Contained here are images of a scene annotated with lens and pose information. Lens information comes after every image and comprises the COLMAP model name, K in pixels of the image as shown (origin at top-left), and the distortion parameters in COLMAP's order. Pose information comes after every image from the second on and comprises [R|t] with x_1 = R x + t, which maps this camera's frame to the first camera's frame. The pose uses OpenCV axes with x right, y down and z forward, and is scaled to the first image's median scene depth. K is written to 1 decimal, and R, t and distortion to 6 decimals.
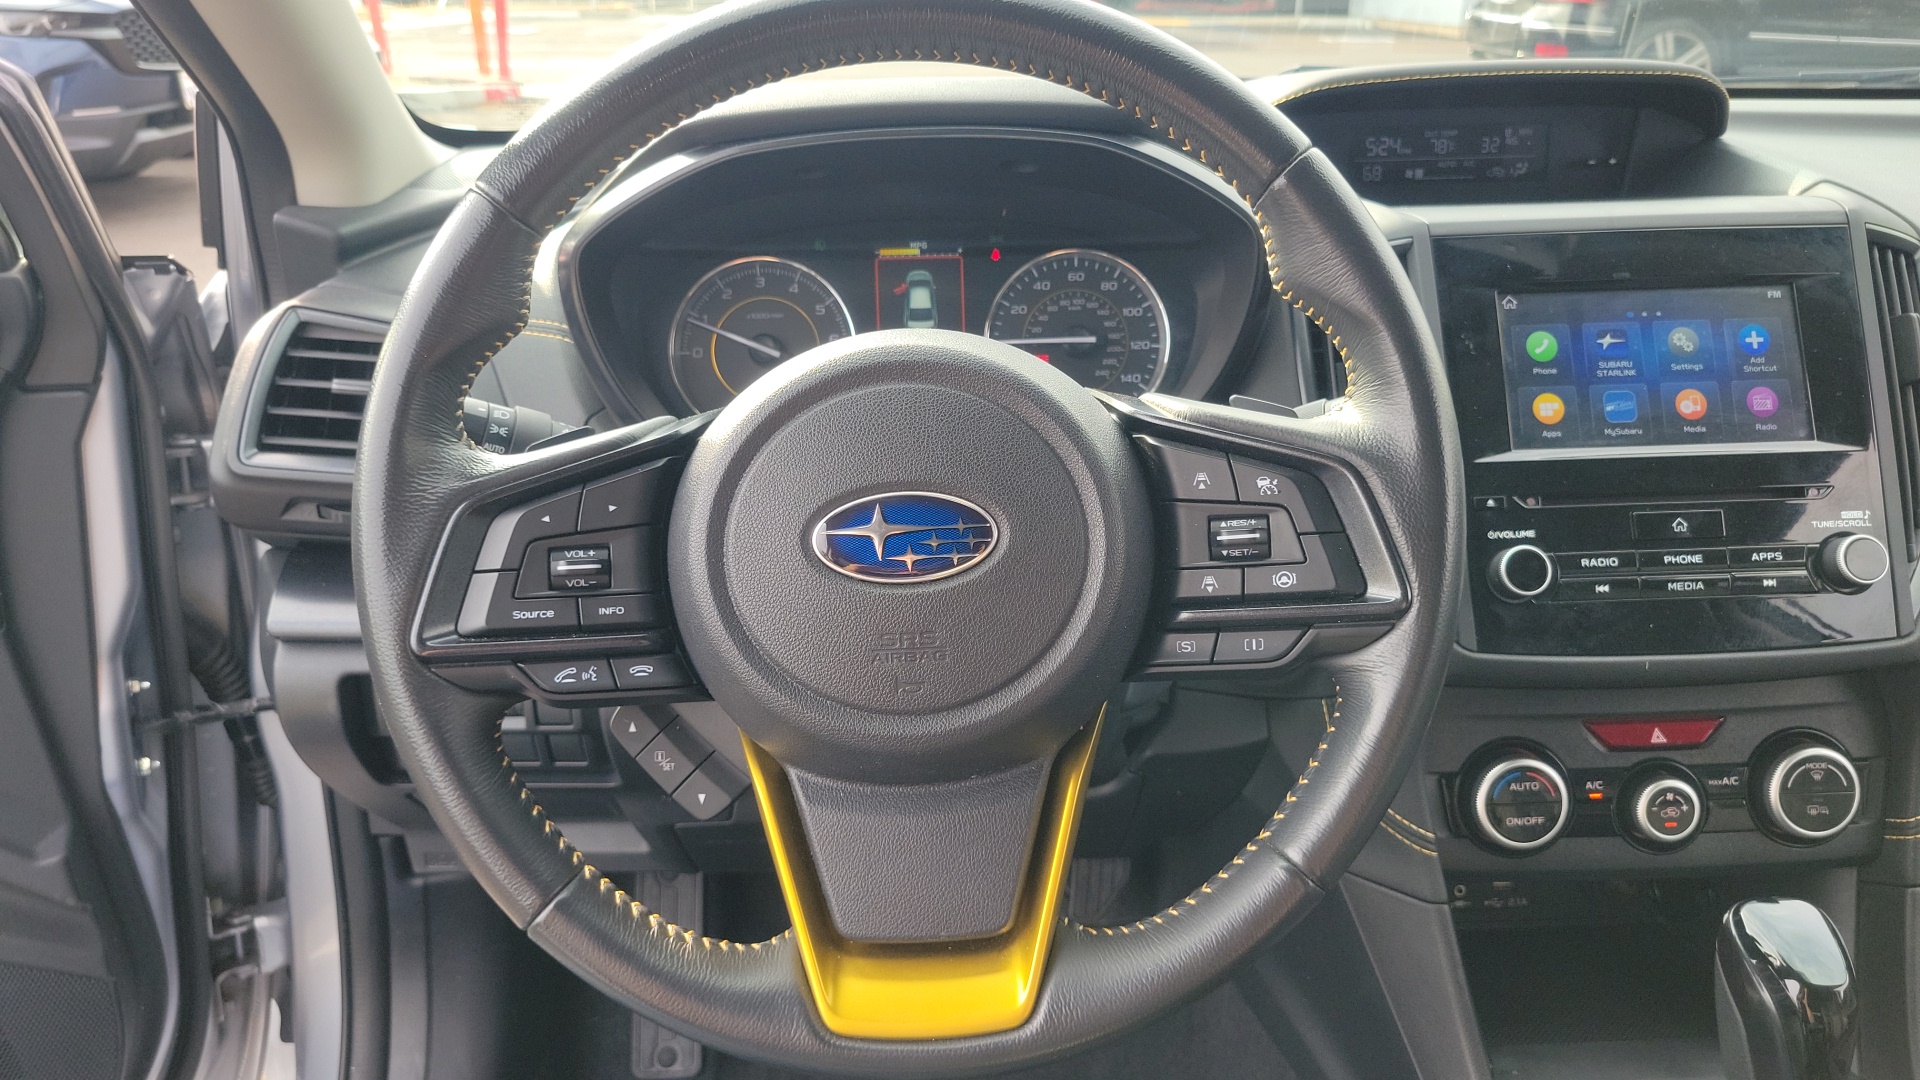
lens RADIAL K [[1483.1, 0, 960.0], [0, 1483.1, 540.0], [0, 0, 1]] dist [0.011746, 0.000020]
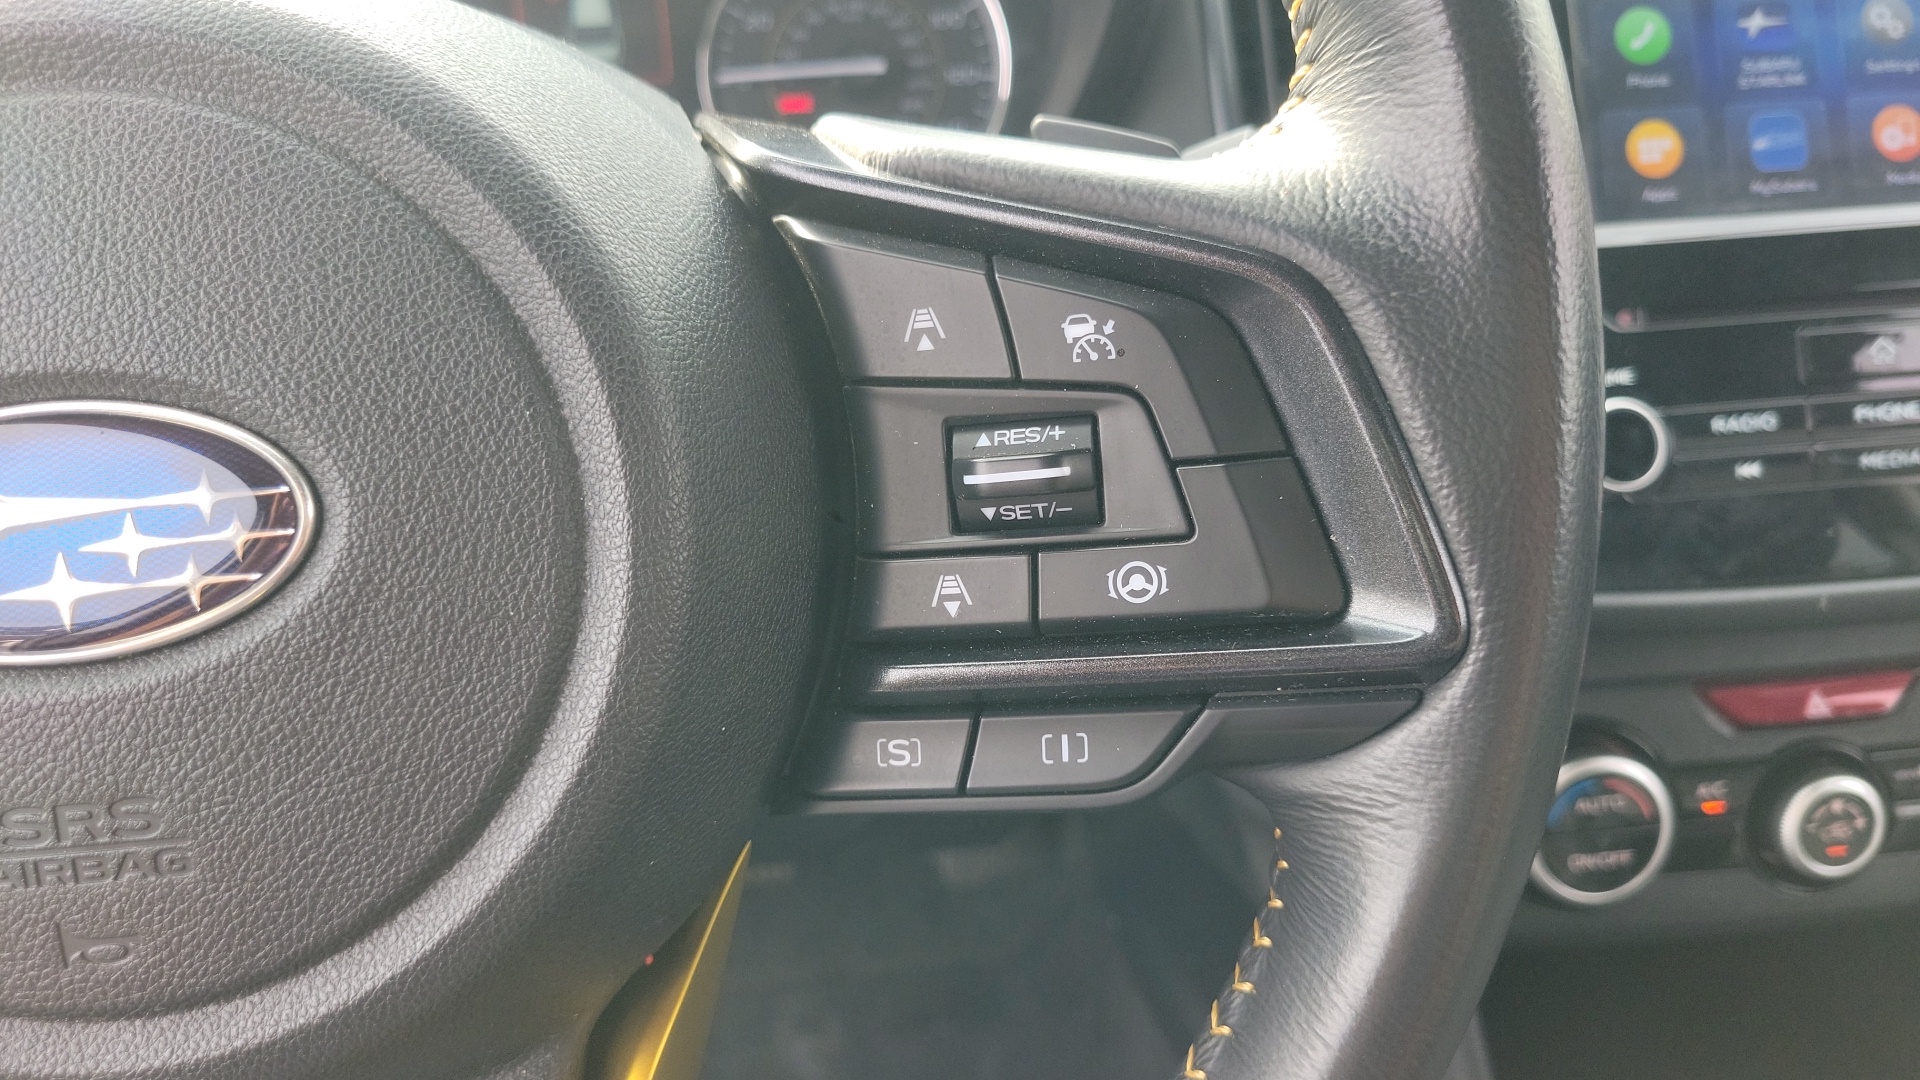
lens RADIAL K [[1637.3, 0, 925.9], [0, 1637.3, 590.9], [0, 0, 1]] dist [-0.003554, -0.007218]
pose [[0.998742, -0.044147, 0.023769, 0.098220], [0.040357, 0.989128, 0.141410, -0.021575], [-0.029753, -0.140273, 0.989666, 0.371122]]
